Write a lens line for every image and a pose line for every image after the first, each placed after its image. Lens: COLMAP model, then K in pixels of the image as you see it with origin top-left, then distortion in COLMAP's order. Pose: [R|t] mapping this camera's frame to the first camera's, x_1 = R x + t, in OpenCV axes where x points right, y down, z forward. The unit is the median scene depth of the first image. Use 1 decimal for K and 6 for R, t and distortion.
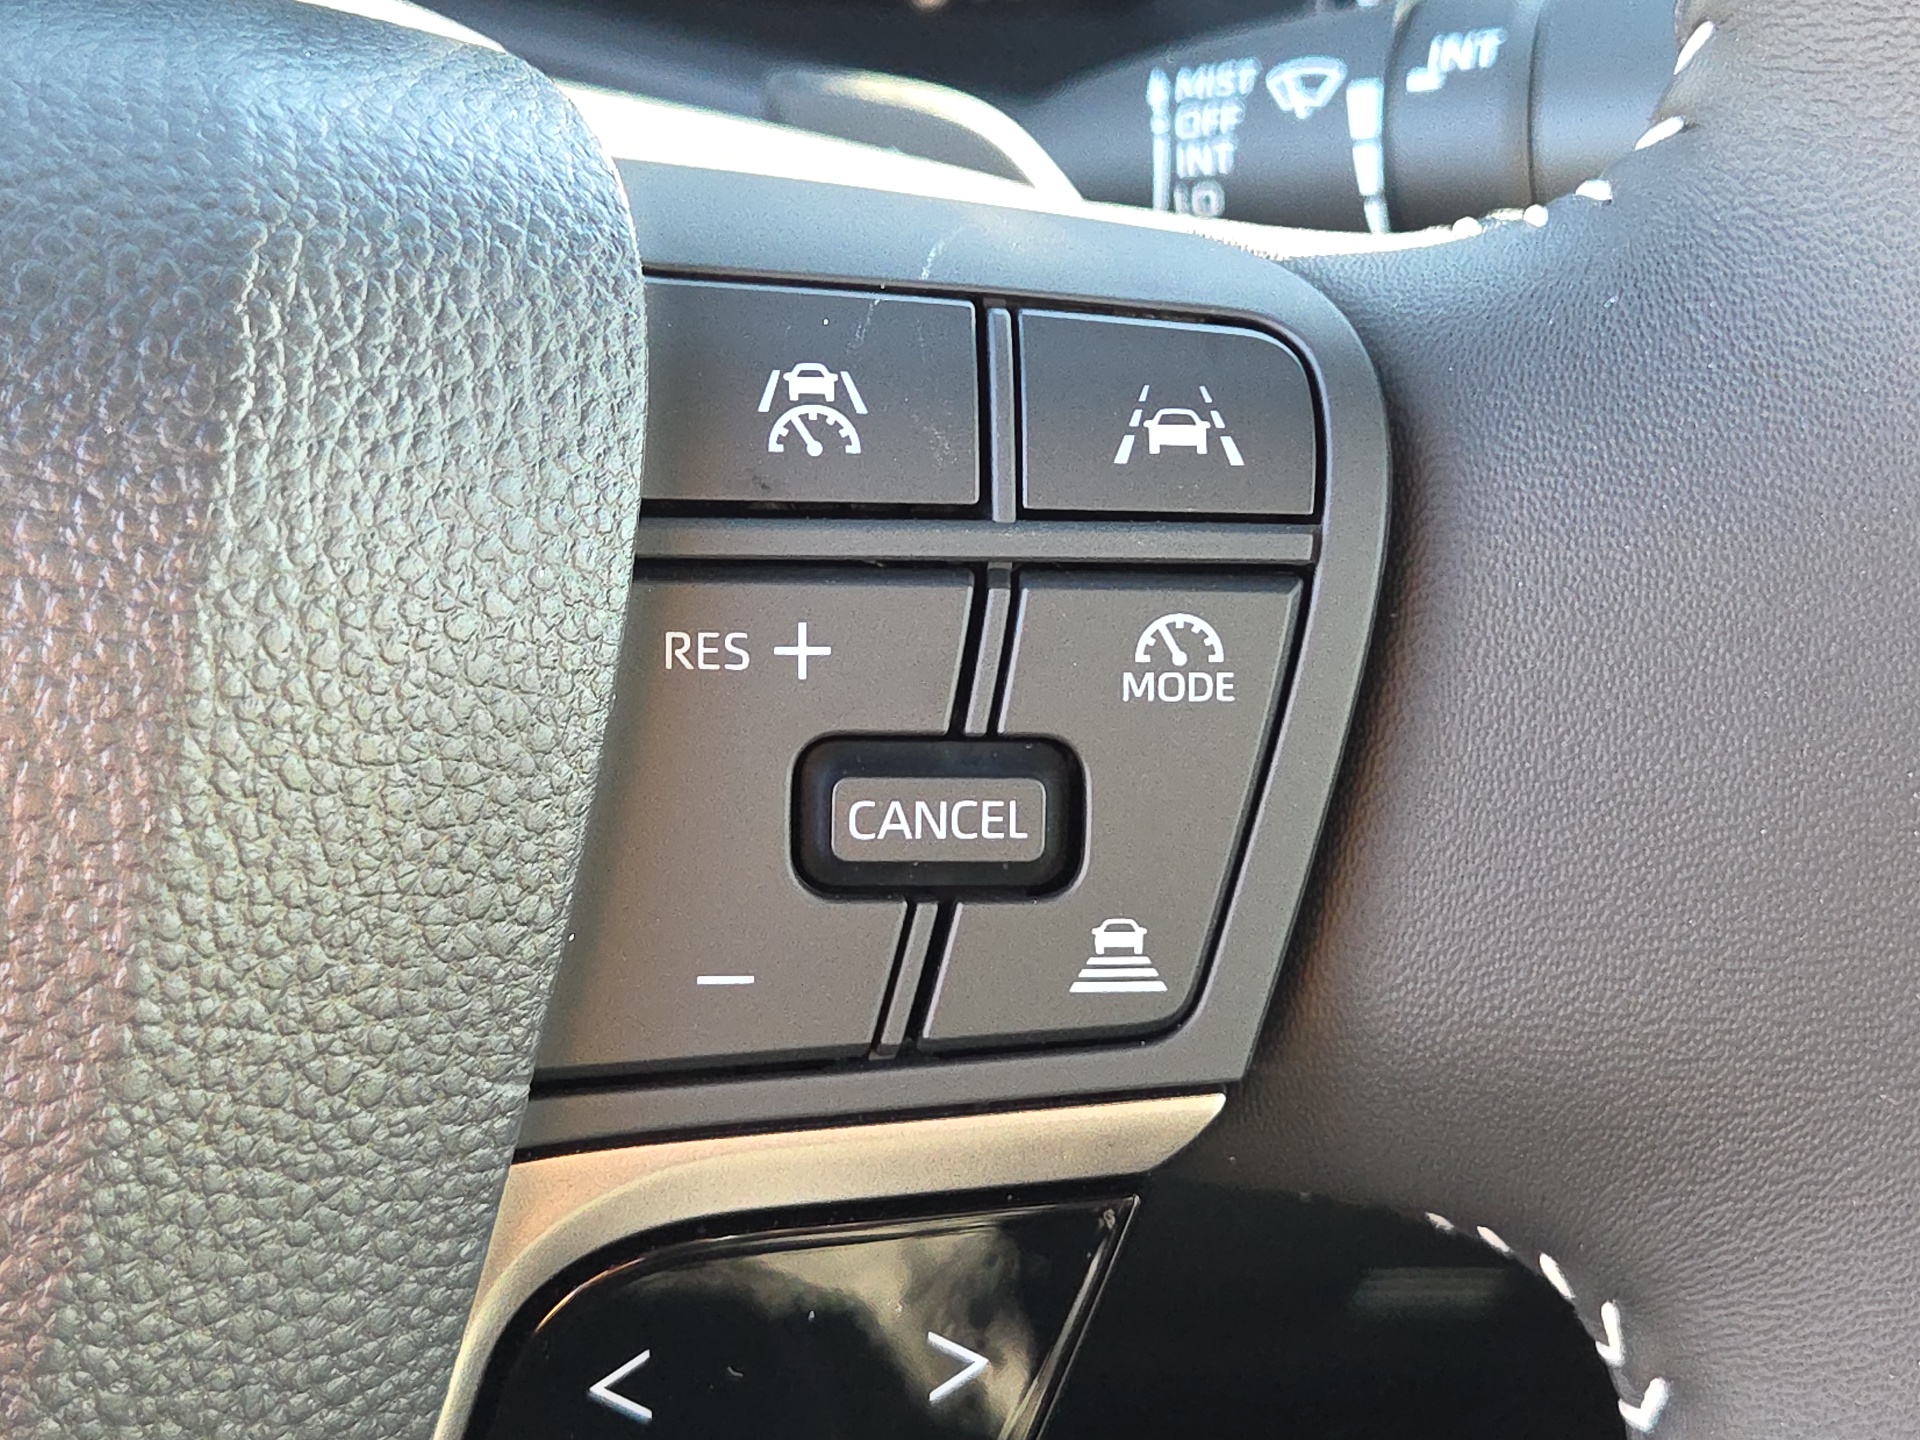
lens RADIAL K [[3237.8, 0, 959.0], [0, 3237.8, 724.9], [0, 0, 1]] dist [0.072223, 0.000000]
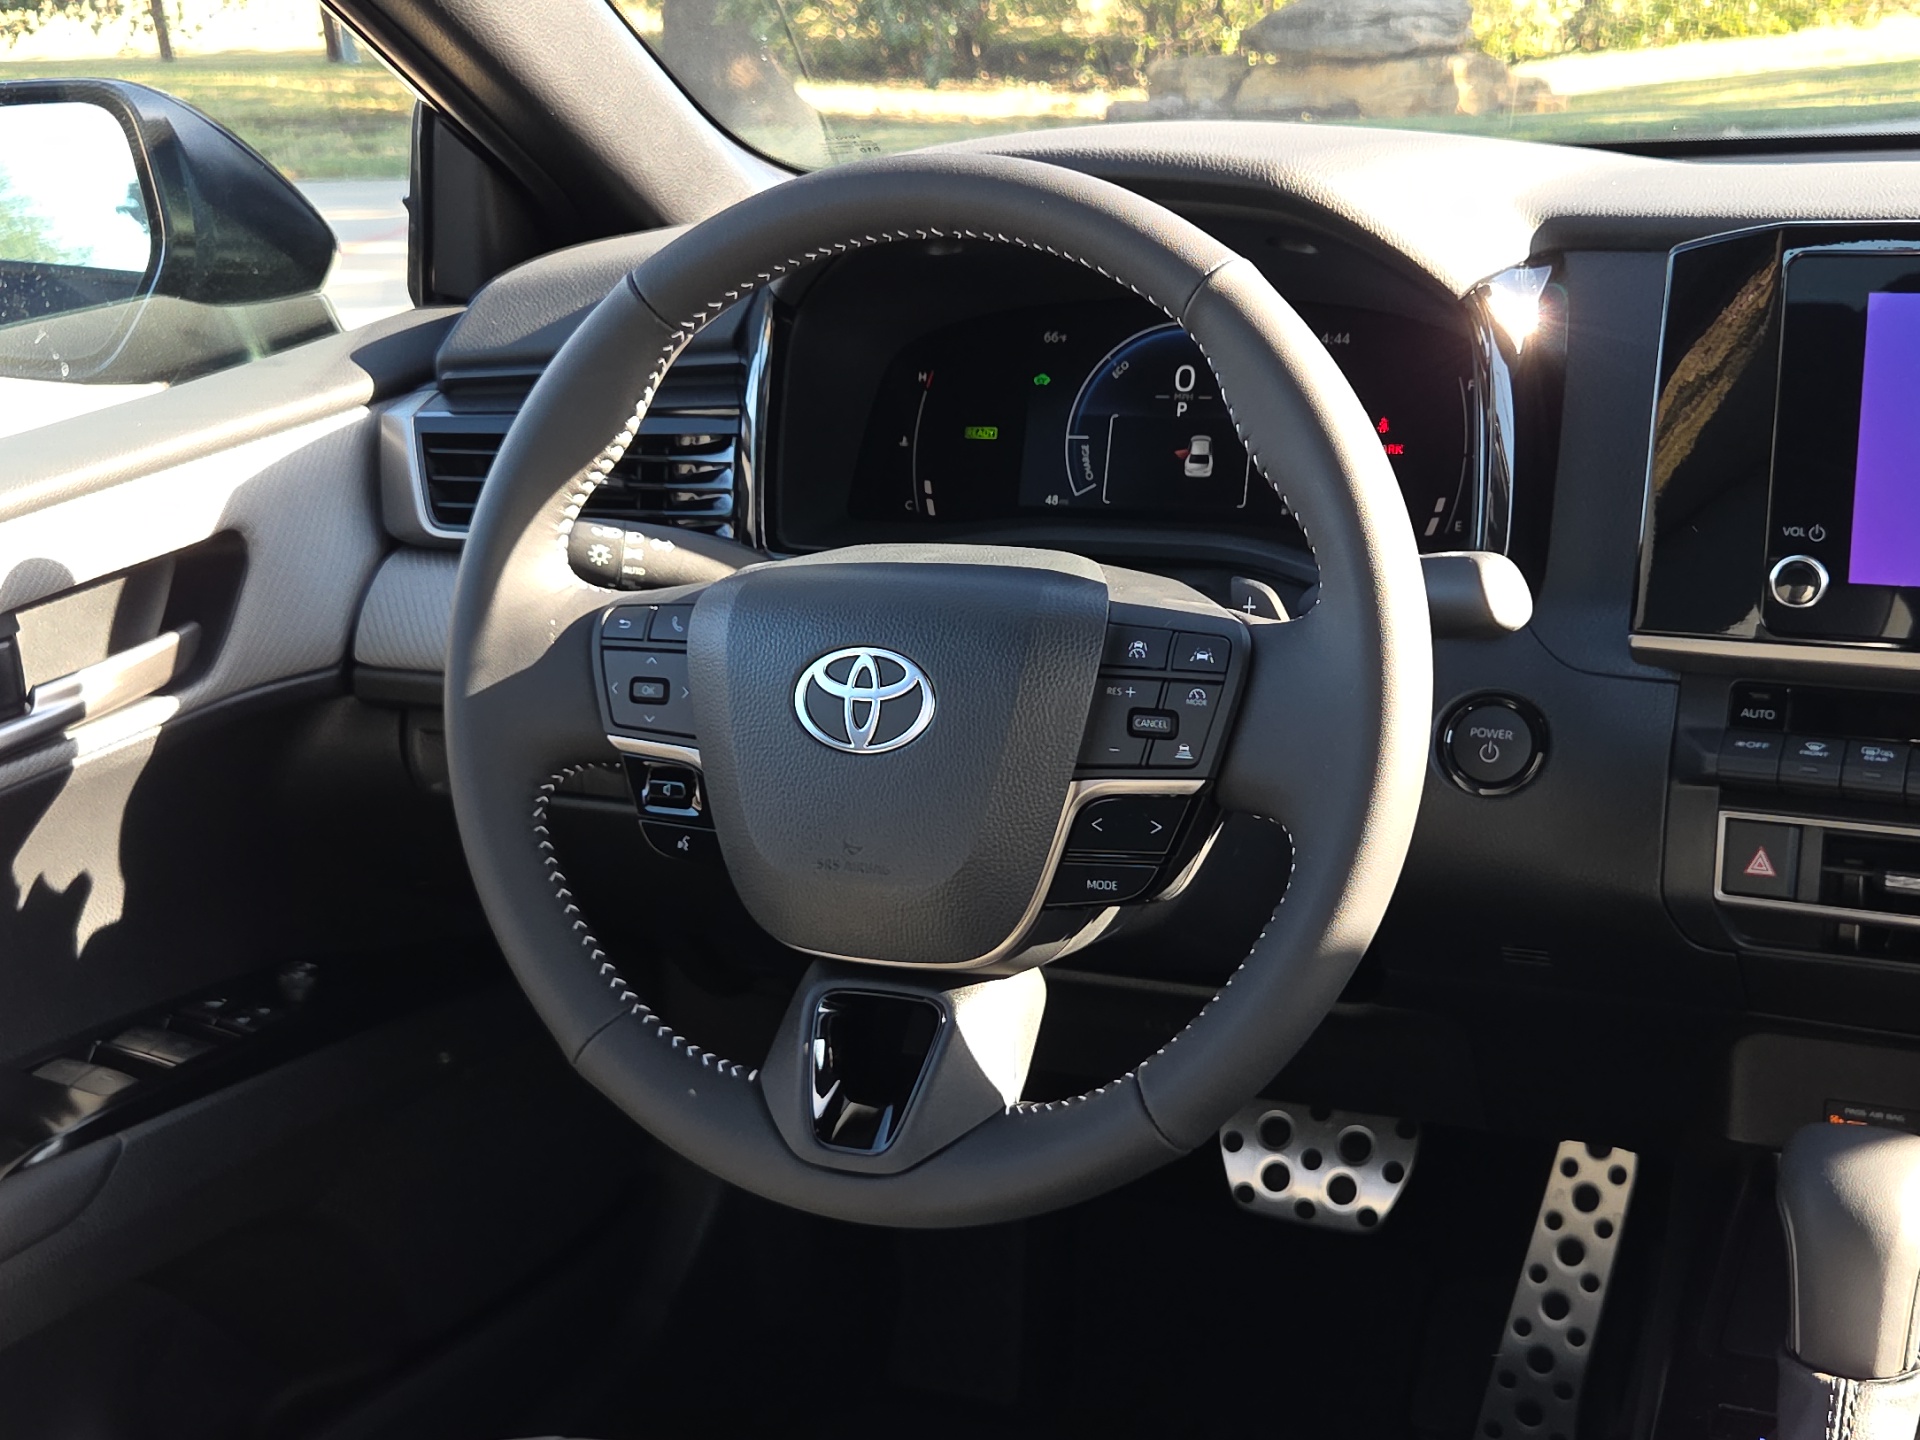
lens RADIAL K [[2402.5, 0, 990.9], [0, 2402.5, 687.8], [0, 0, 1]] dist [0.052035, 0.000000]
pose [[0.873038, 0.039756, -0.486030, 1.760852], [-0.088596, 0.993015, -0.077917, 0.315158], [0.479537, 0.111084, 0.870462, -2.733005]]
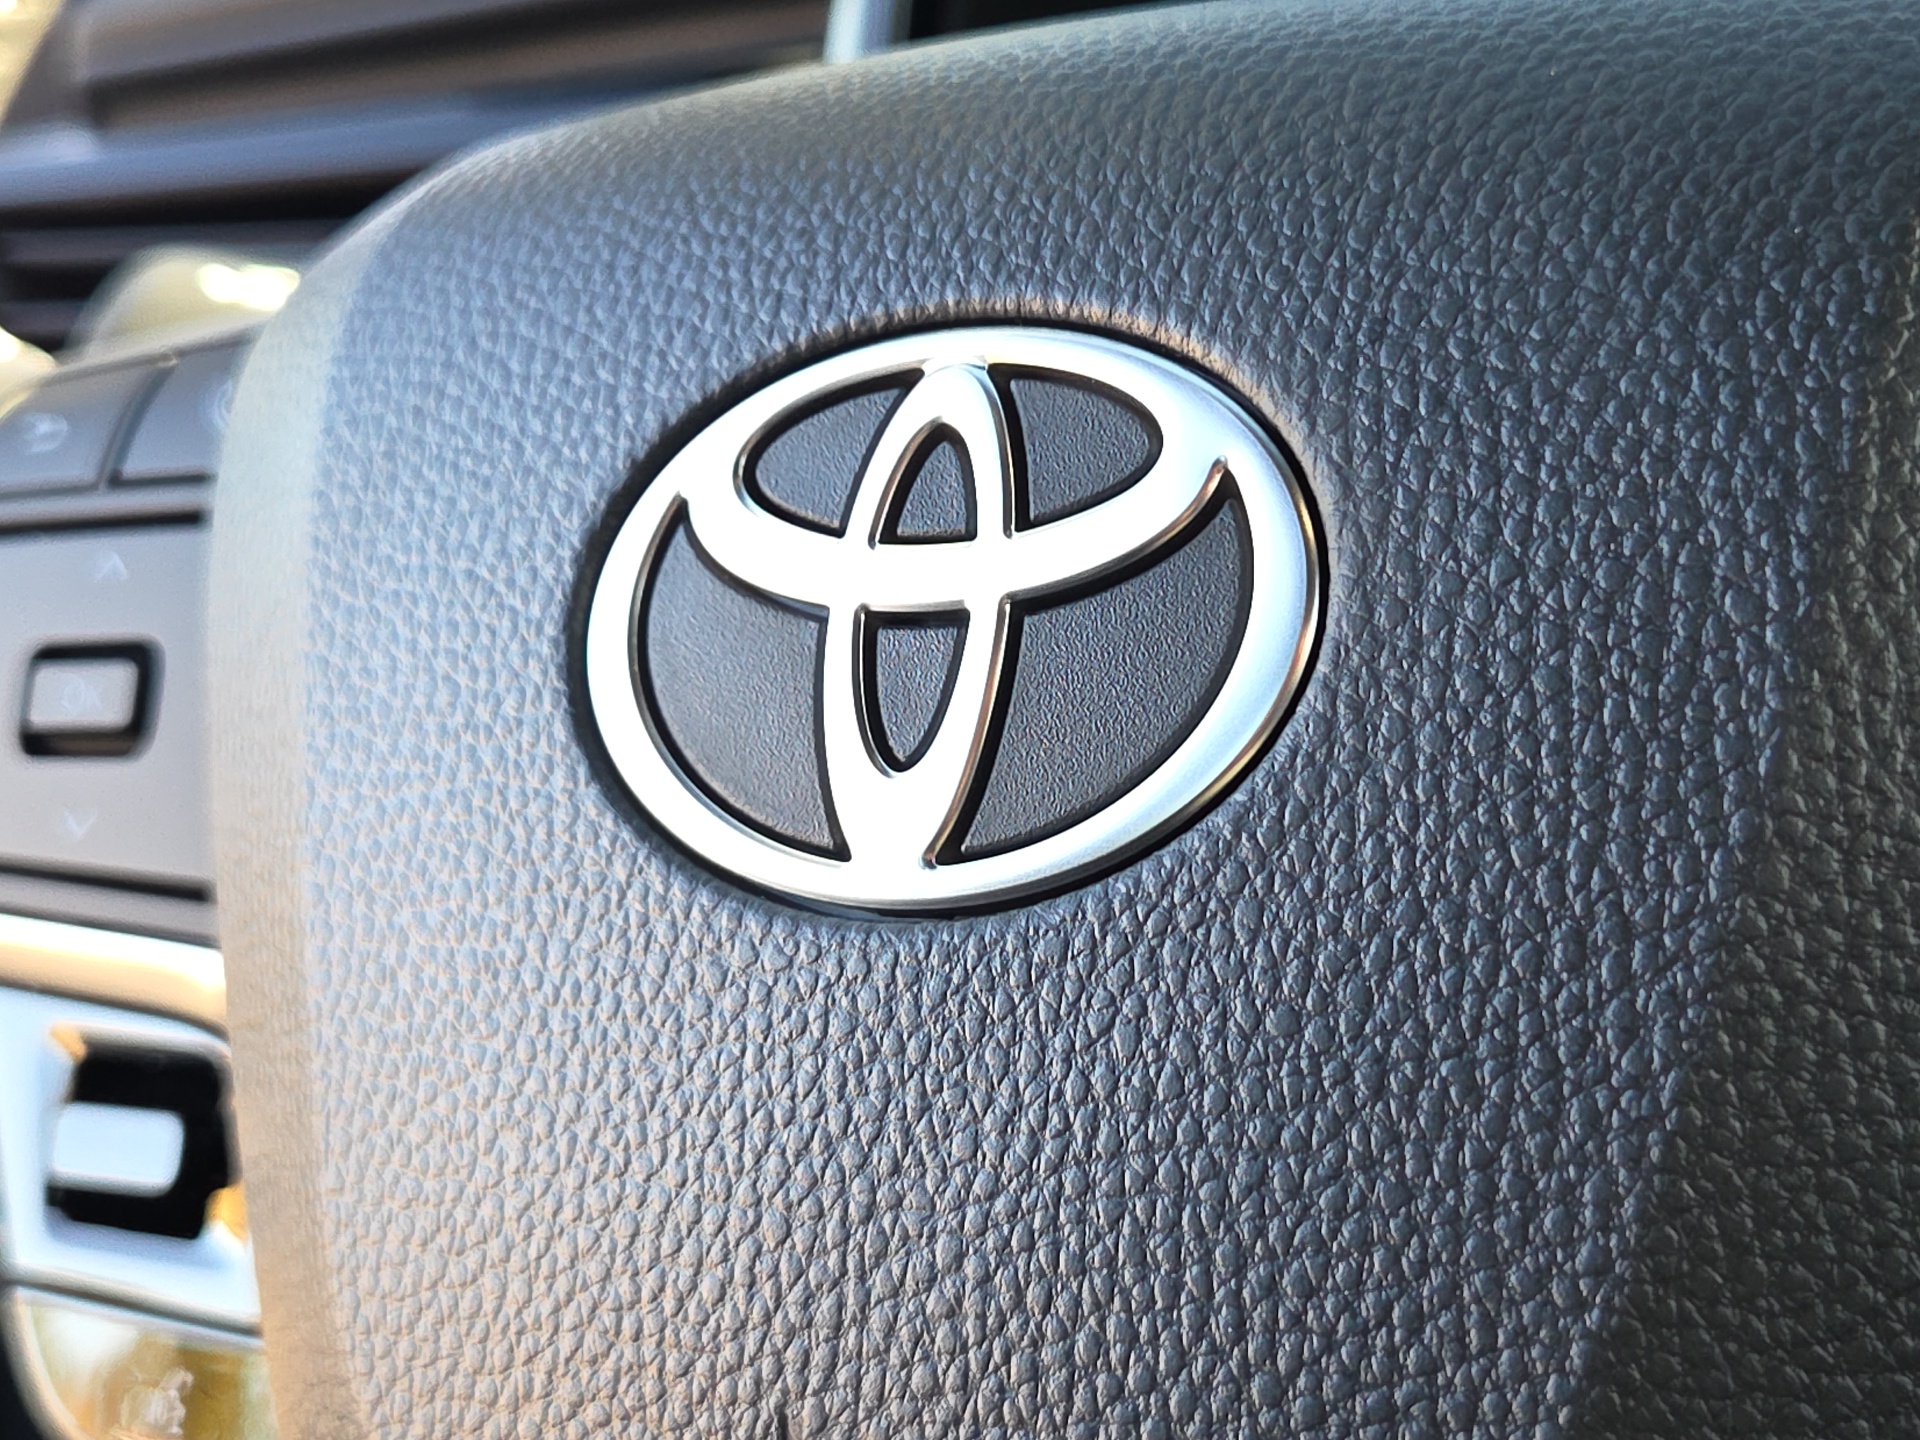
lens RADIAL K [[3237.8, 0, 957.2], [0, 3237.8, 708.0], [0, 0, 1]] dist [0.072223, 0.000000]
pose [[0.776239, -0.028935, -0.629774, 0.151736], [-0.140767, 0.965771, -0.217877, 0.277075], [0.614522, 0.257776, 0.745596, 0.108361]]
